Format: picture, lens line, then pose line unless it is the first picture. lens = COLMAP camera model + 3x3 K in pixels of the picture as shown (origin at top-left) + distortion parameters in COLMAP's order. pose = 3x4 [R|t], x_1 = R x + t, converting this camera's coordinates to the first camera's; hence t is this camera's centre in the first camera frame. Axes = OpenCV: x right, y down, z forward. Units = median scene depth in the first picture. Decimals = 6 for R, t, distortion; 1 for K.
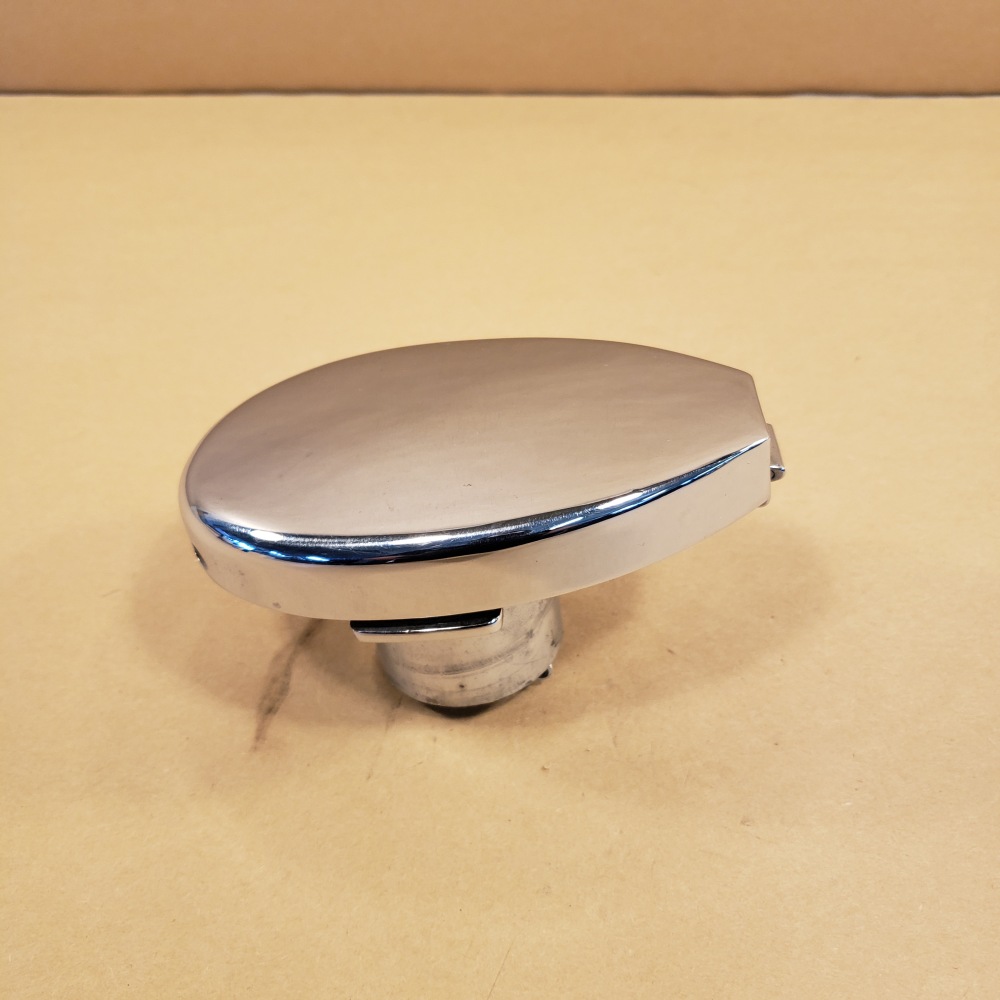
lens RADIAL K [[1058.0, 0, 512.3], [0, 1058.0, 429.7], [0, 0, 1]] dist [-0.031427, 0.000000]
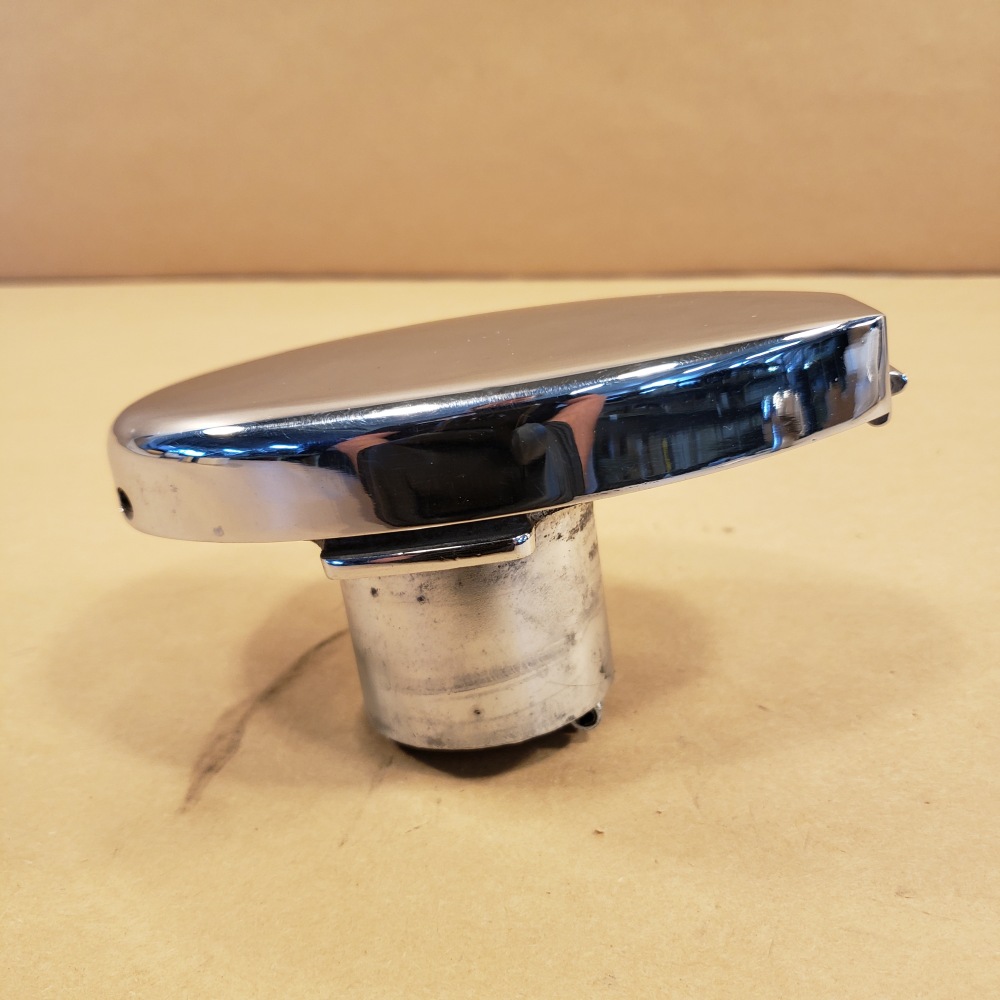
lens RADIAL K [[1058.0, 0, 508.6], [0, 1058.0, 498.3], [0, 0, 1]] dist [-0.031427, 0.000000]
pose [[0.999625, -0.016911, -0.021546, -0.008842], [0.009455, 0.951327, -0.308039, 0.328604], [0.025706, 0.307720, 0.951130, 0.278898]]
